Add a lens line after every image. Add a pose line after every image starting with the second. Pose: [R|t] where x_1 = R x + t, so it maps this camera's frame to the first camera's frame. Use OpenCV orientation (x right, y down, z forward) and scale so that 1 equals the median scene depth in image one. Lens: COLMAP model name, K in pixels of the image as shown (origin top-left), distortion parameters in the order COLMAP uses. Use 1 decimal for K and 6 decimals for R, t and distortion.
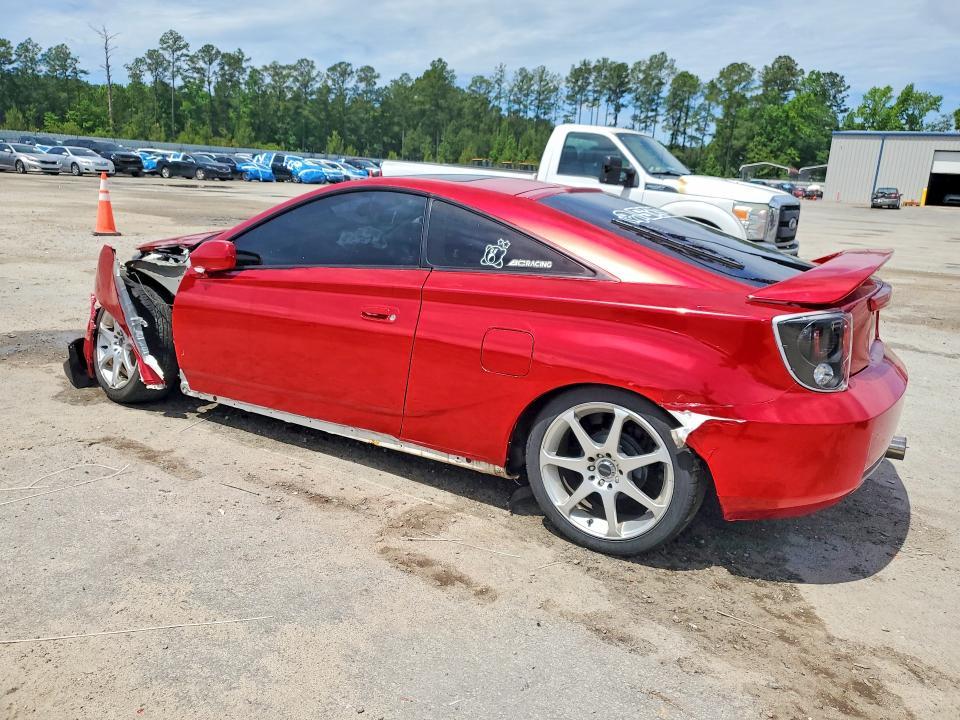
lens RADIAL K [[772.4, 0, 482.1], [0, 772.4, 361.3], [0, 0, 1]] dist [0.010138, 0.009600]
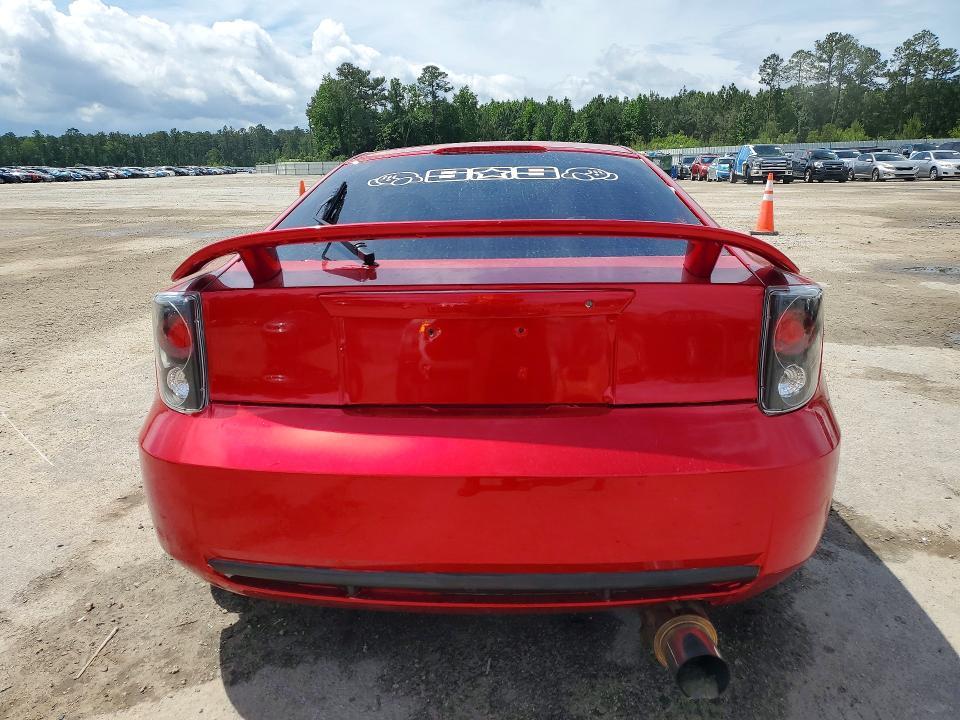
lens RADIAL K [[772.4, 0, 481.1], [0, 772.4, 358.6], [0, 0, 1]] dist [0.010138, 0.009600]
pose [[0.430645, 0.149985, -0.889971, 0.180001], [-0.166277, 0.982400, 0.085102, -0.016422], [0.887072, 0.111333, 0.448005, 0.141986]]
